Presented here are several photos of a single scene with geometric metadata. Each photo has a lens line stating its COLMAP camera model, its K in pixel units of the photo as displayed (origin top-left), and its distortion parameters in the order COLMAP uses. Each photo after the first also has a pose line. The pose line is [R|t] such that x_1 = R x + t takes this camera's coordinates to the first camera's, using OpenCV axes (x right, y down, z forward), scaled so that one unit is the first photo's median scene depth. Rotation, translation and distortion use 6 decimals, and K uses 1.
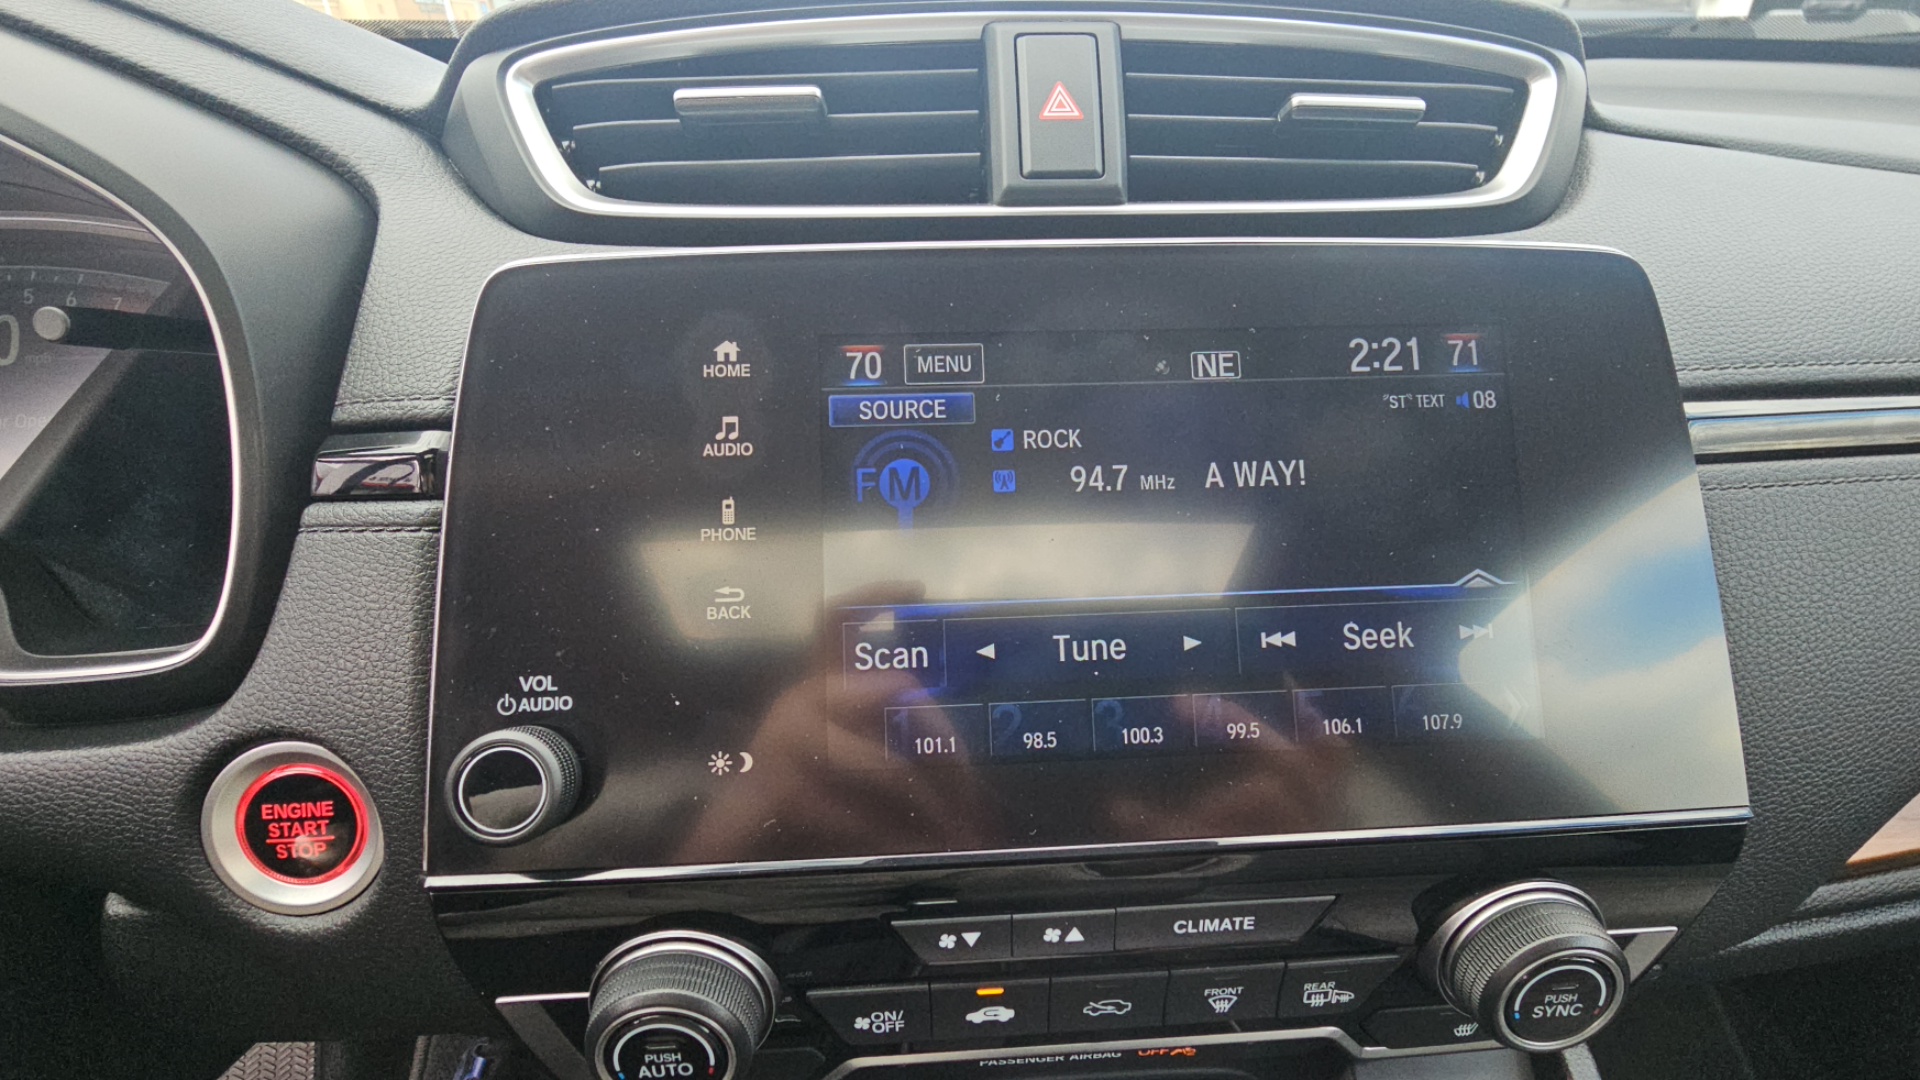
lens RADIAL K [[858.3, 0, 982.0], [0, 858.3, 555.9], [0, 0, 1]] dist [0.006789, -0.005712]
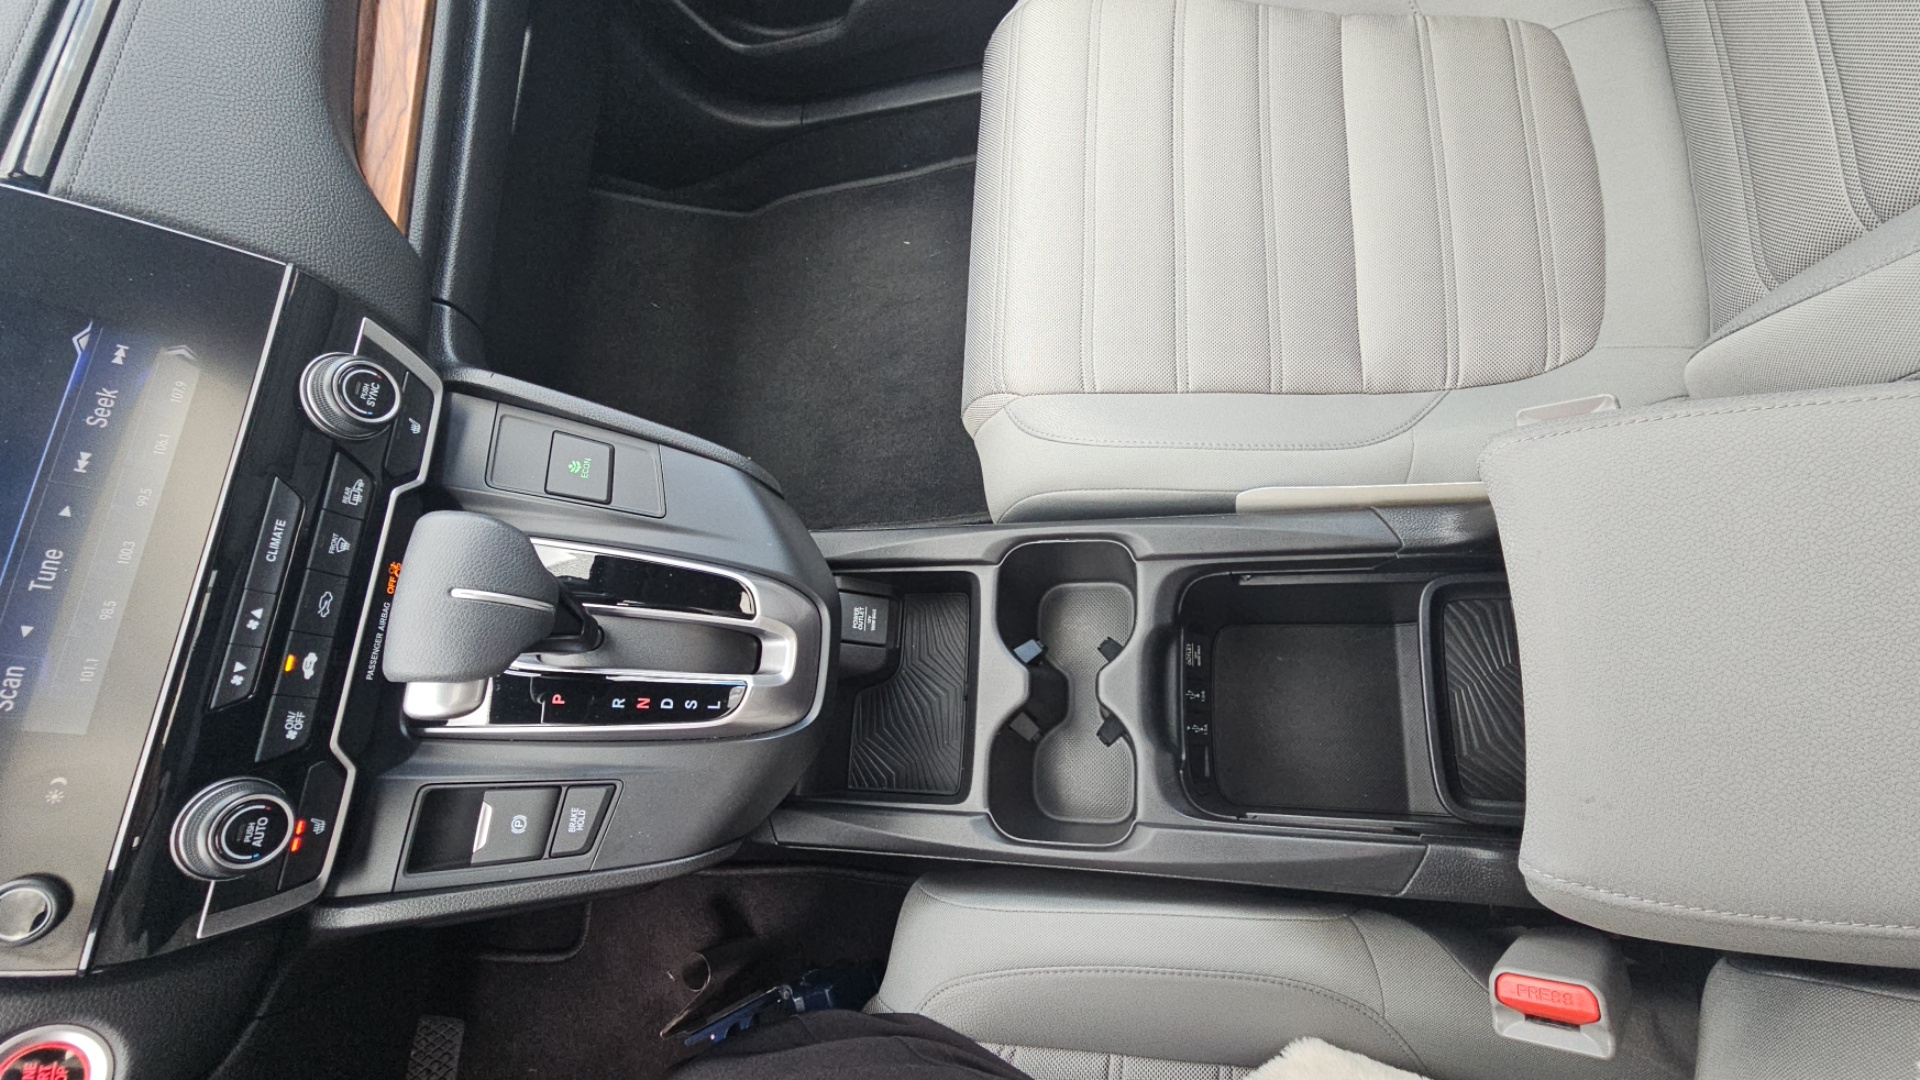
lens RADIAL K [[858.3, 0, 978.7], [0, 858.3, 543.7], [0, 0, 1]] dist [0.006789, -0.005712]
pose [[0.117252, -0.963029, 0.242544, -0.018447], [0.719972, 0.250650, 0.647159, 0.309912], [-0.684027, 0.098745, 0.722743, -1.426957]]
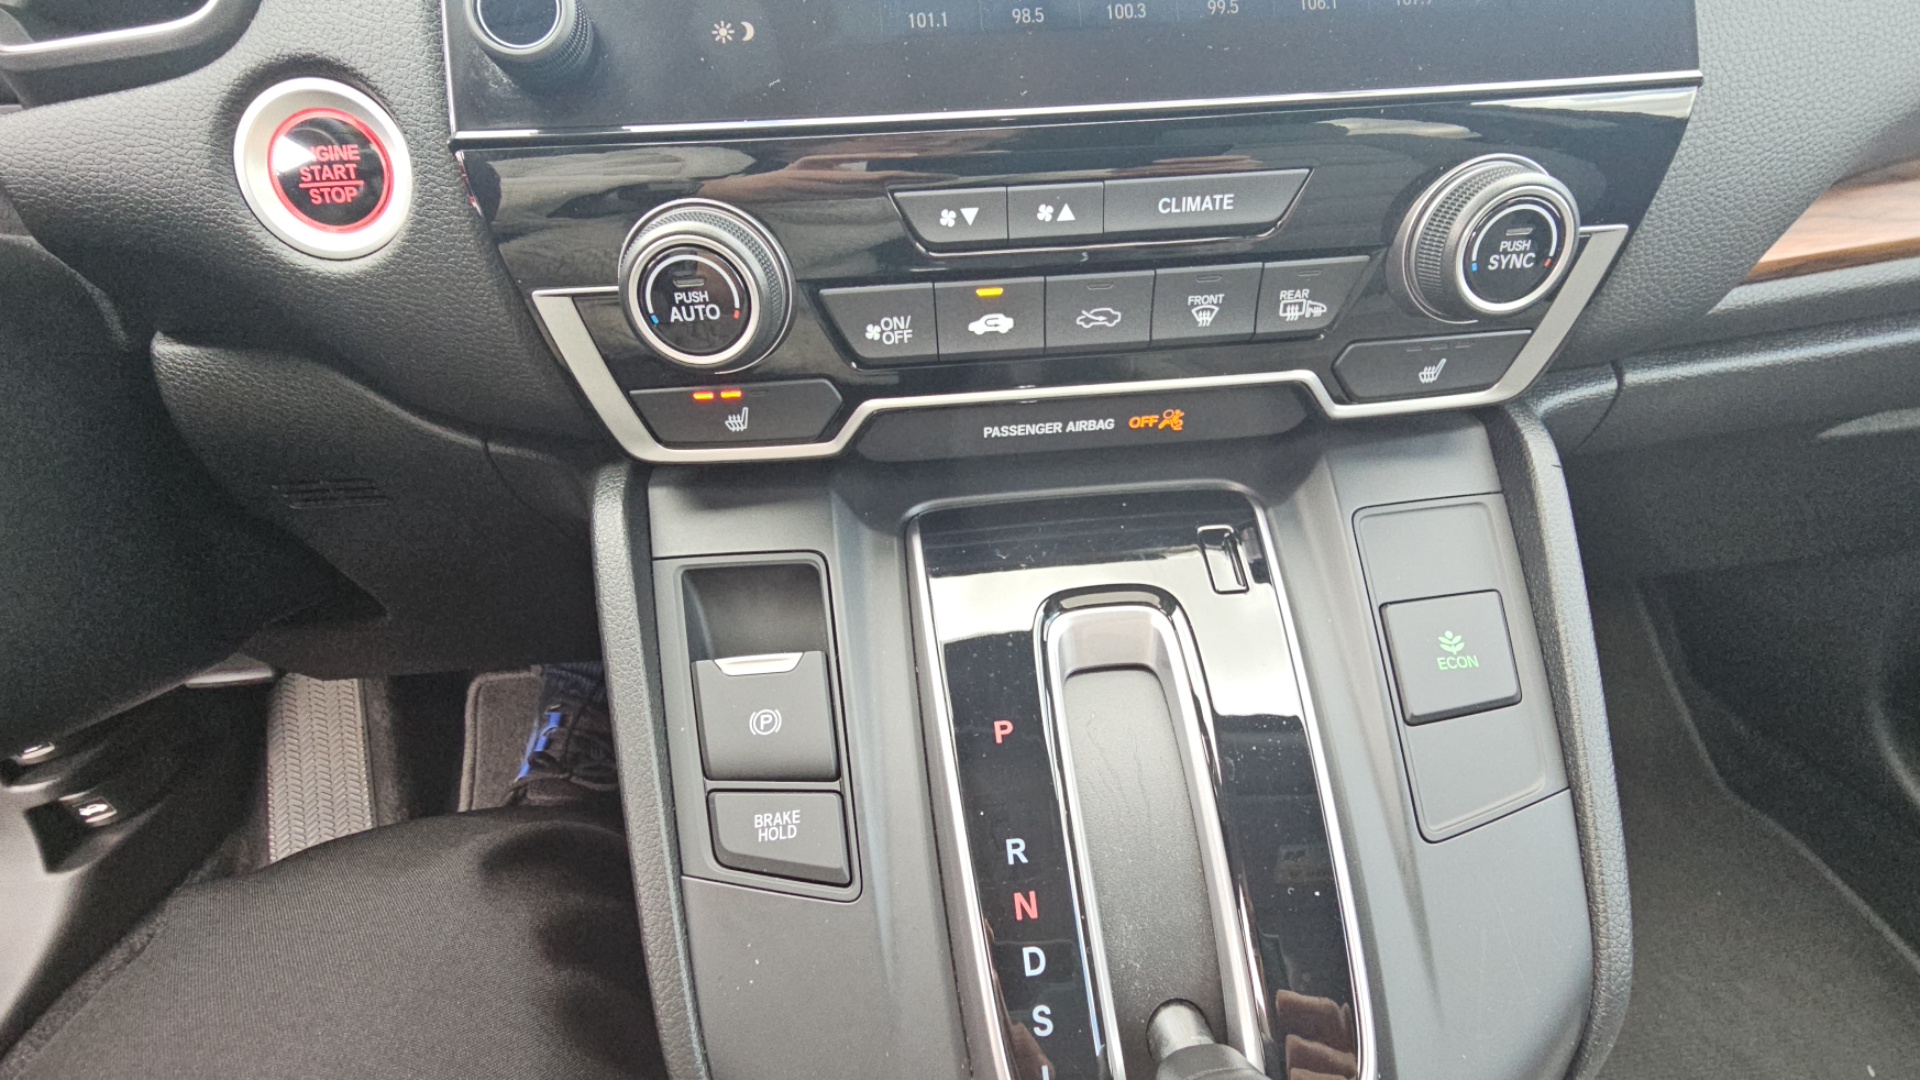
lens RADIAL K [[858.3, 0, 982.6], [0, 858.3, 545.8], [0, 0, 1]] dist [0.006789, -0.005712]
pose [[0.999254, -0.038489, 0.003282, -0.015300], [0.037802, 0.991817, 0.121941, 0.692891], [-0.007949, -0.121726, 0.992532, -0.111323]]
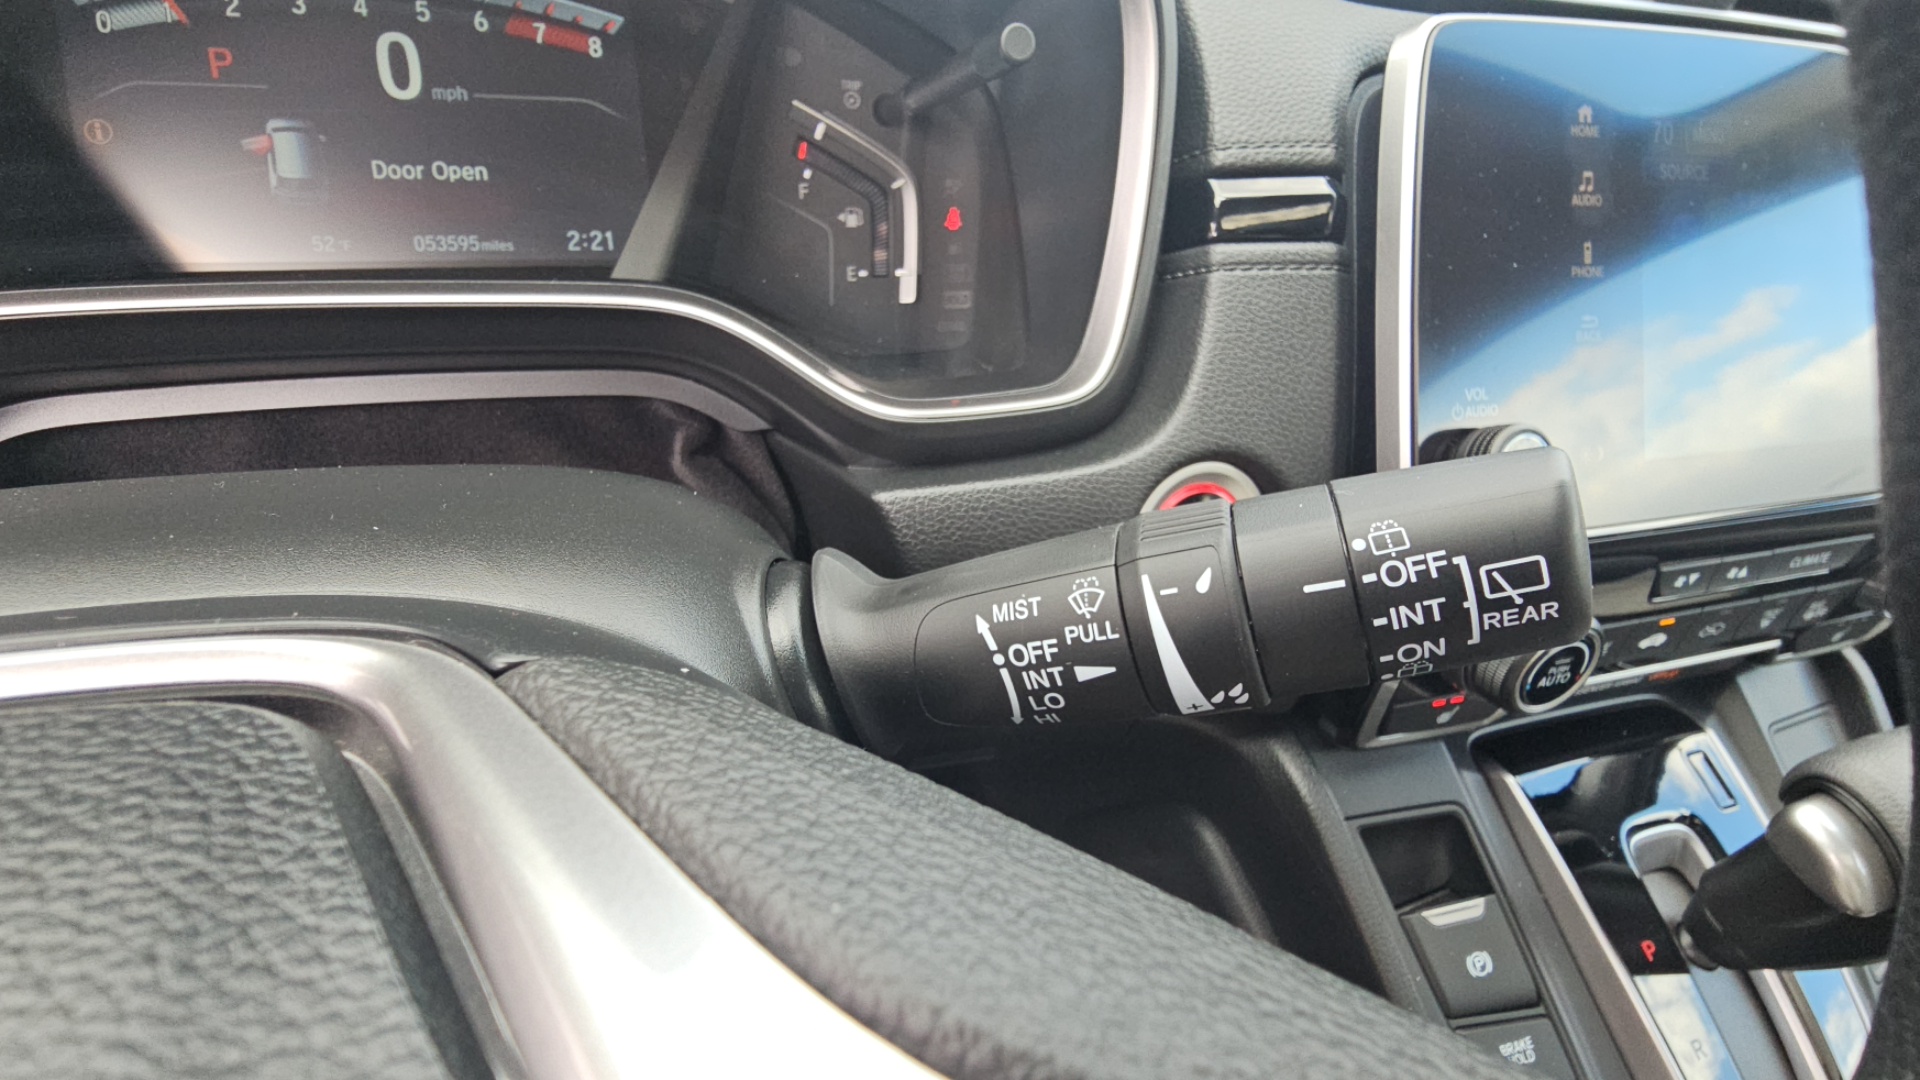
lens RADIAL K [[858.3, 0, 975.2], [0, 858.3, 545.4], [0, 0, 1]] dist [0.006789, -0.005712]
pose [[0.966743, -0.061971, 0.248127, -1.408171], [0.018144, 0.984373, 0.175160, 0.122579], [-0.255104, -0.164832, 0.952760, -0.016522]]
